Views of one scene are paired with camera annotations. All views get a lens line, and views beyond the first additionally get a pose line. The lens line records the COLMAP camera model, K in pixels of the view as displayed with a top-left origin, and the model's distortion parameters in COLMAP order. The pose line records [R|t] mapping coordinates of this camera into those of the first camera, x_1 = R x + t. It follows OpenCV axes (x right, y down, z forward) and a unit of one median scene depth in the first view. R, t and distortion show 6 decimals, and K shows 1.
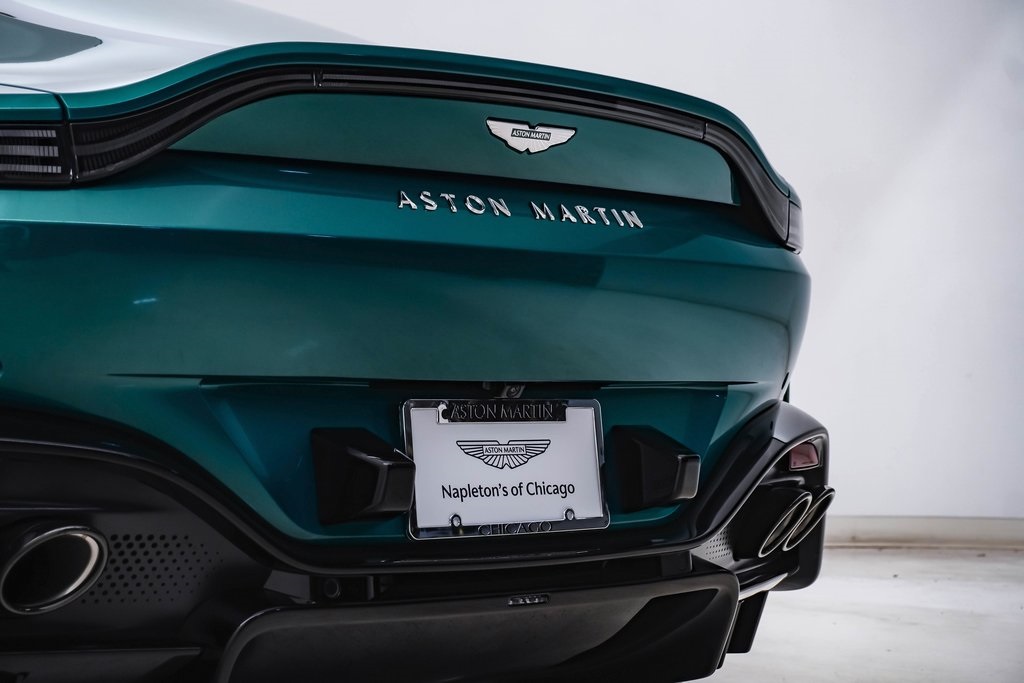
lens RADIAL K [[2054.8, 0, 514.8], [0, 2054.8, 342.6], [0, 0, 1]] dist [0.043949, 0.000000]
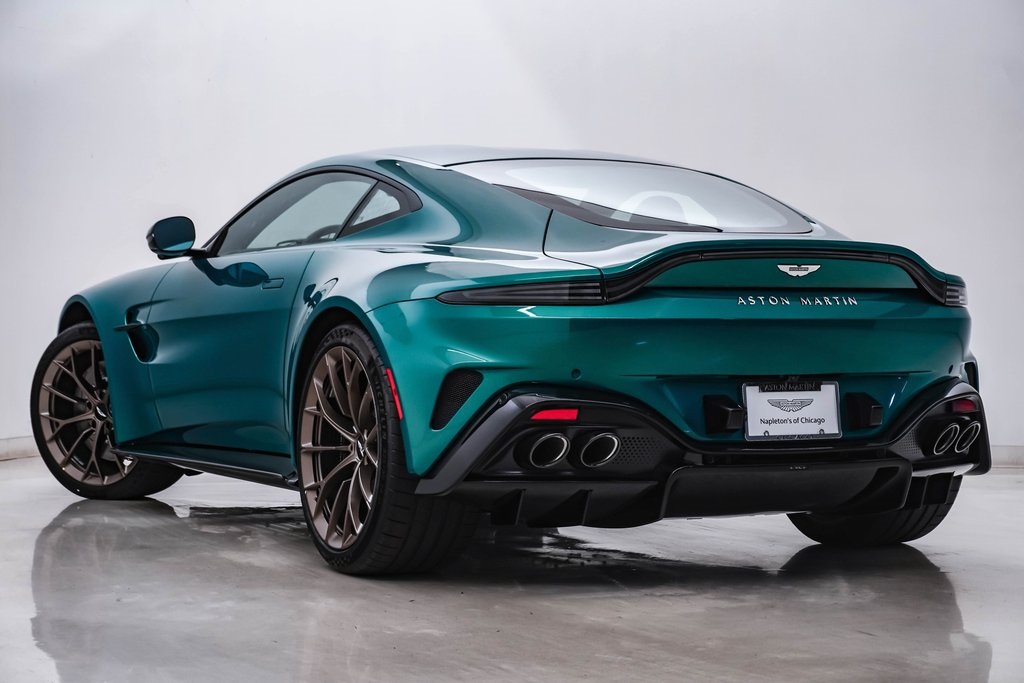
lens RADIAL K [[2140.9, 0, 512.6], [0, 2140.9, 341.2], [0, 0, 1]] dist [0.018138, 0.000000]
pose [[0.960806, -0.009567, -0.277057, 0.380780], [0.016745, 0.999582, 0.023553, -0.084513], [0.276716, -0.027269, 0.960565, -1.477167]]
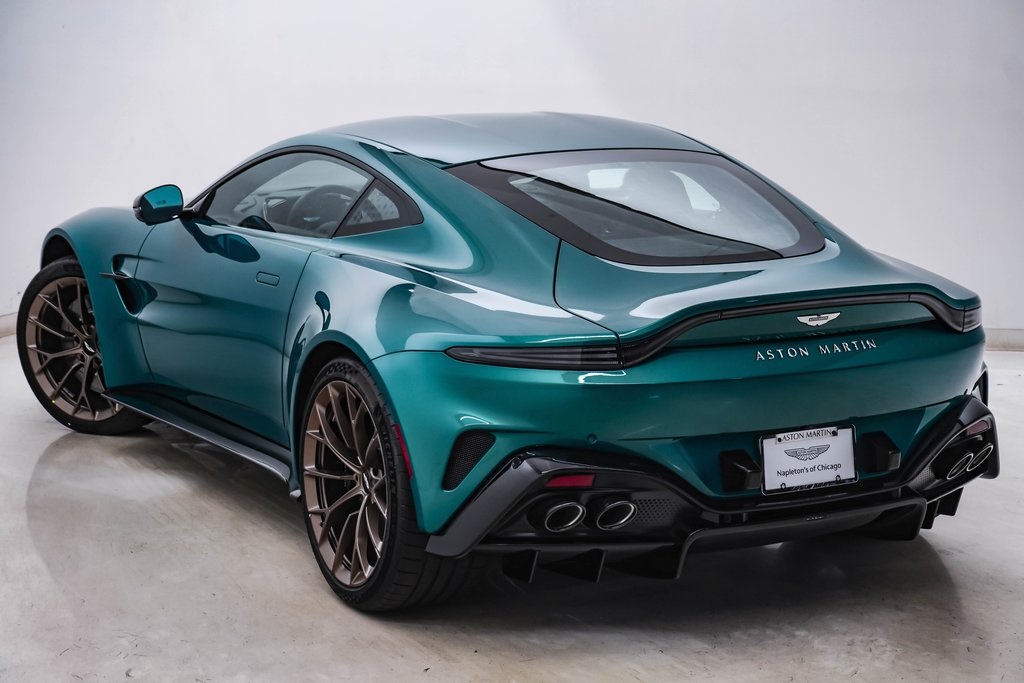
lens RADIAL K [[2024.1, 0, 511.8], [0, 2024.1, 345.2], [0, 0, 1]] dist [0.057336, 0.000000]
pose [[0.967561, 0.022977, -0.251589, 0.251556], [0.022947, 0.983746, 0.178091, -0.493321], [0.251592, -0.178087, 0.951308, -1.257209]]
